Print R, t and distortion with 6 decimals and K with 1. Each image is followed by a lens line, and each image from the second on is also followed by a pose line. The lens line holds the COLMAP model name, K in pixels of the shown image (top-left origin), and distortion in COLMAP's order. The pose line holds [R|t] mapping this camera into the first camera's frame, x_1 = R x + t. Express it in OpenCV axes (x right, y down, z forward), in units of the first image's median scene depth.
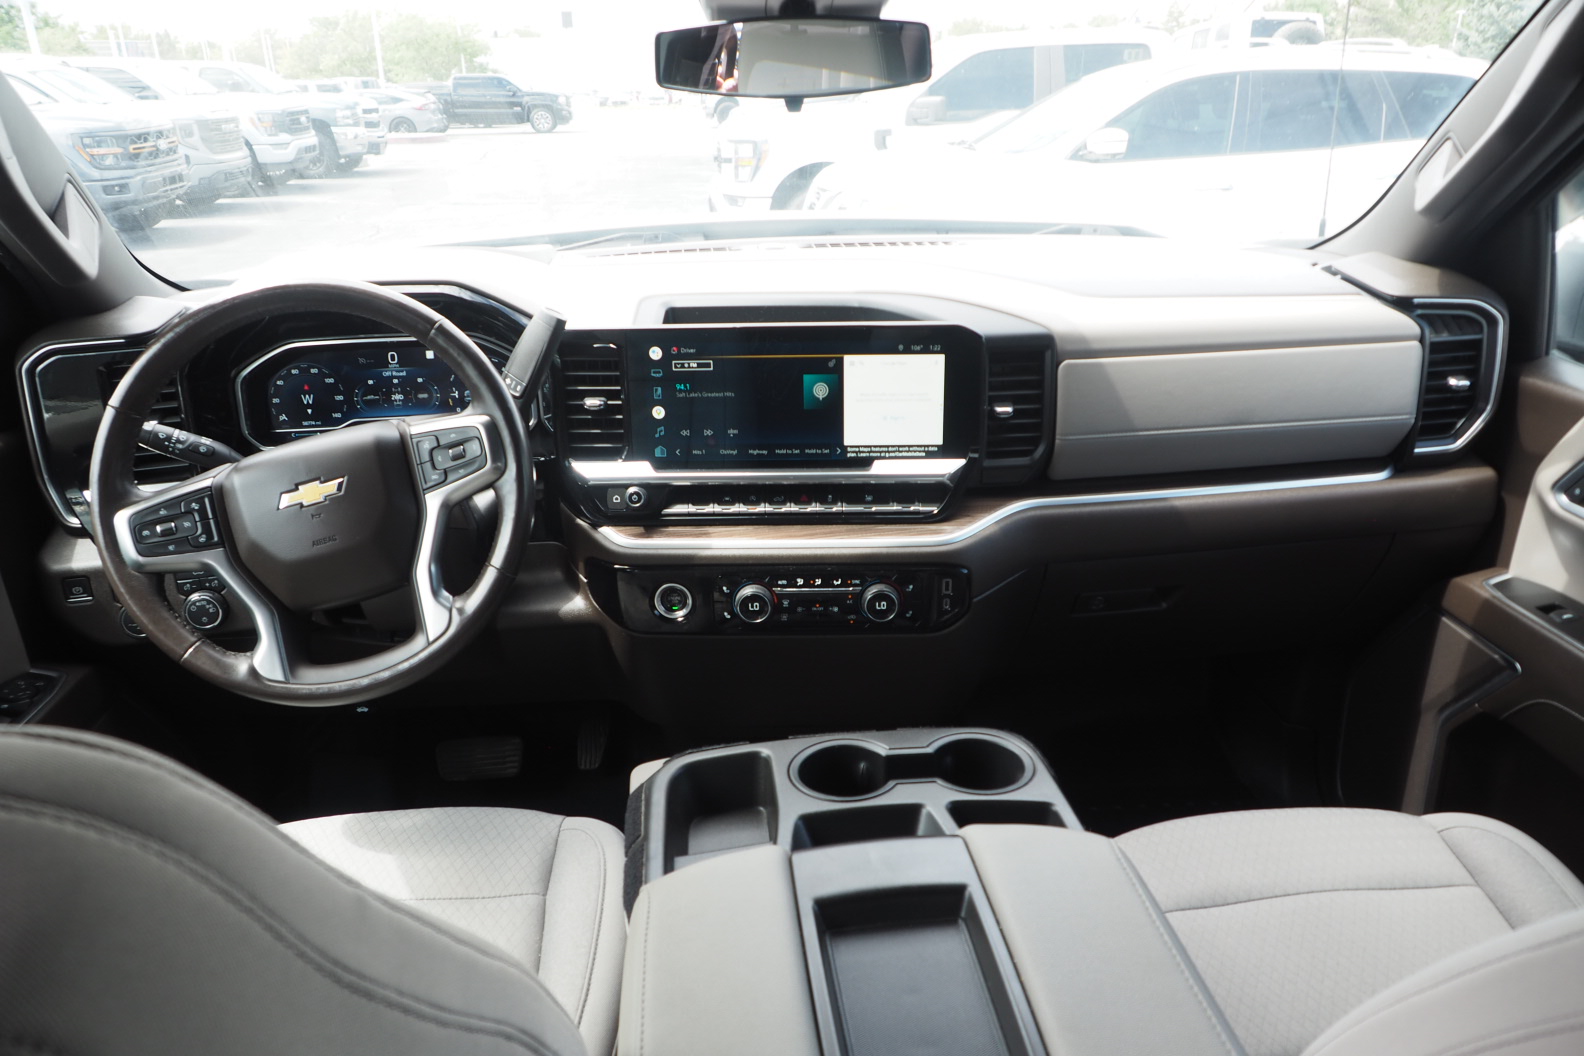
lens RADIAL K [[1100.9, 0, 801.4], [0, 1100.9, 535.8], [0, 0, 1]] dist [-0.054632, 0.049277]
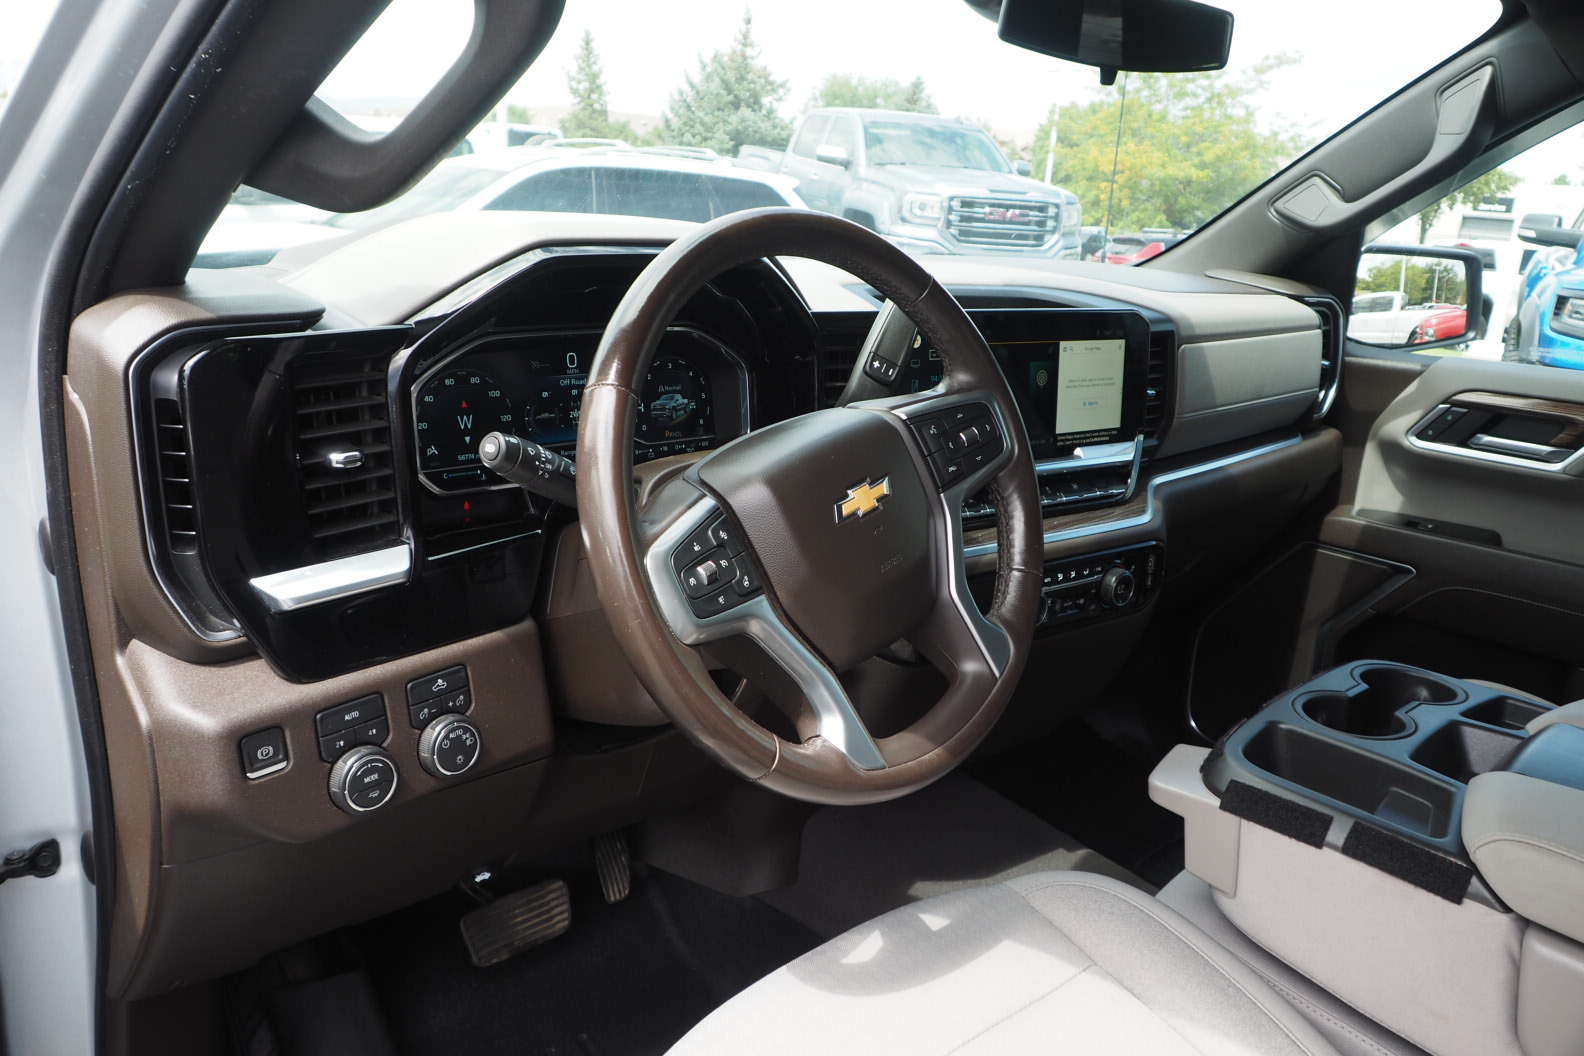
lens RADIAL K [[1116.1, 0, 792.0], [0, 1116.1, 528.0], [0, 0, 1]] dist [-0.055140, 0.048263]
pose [[0.811986, -0.109327, 0.573347, -0.719962], [0.161424, 0.986050, -0.040589, 0.001803], [-0.560911, 0.125509, 0.818307, 0.335220]]
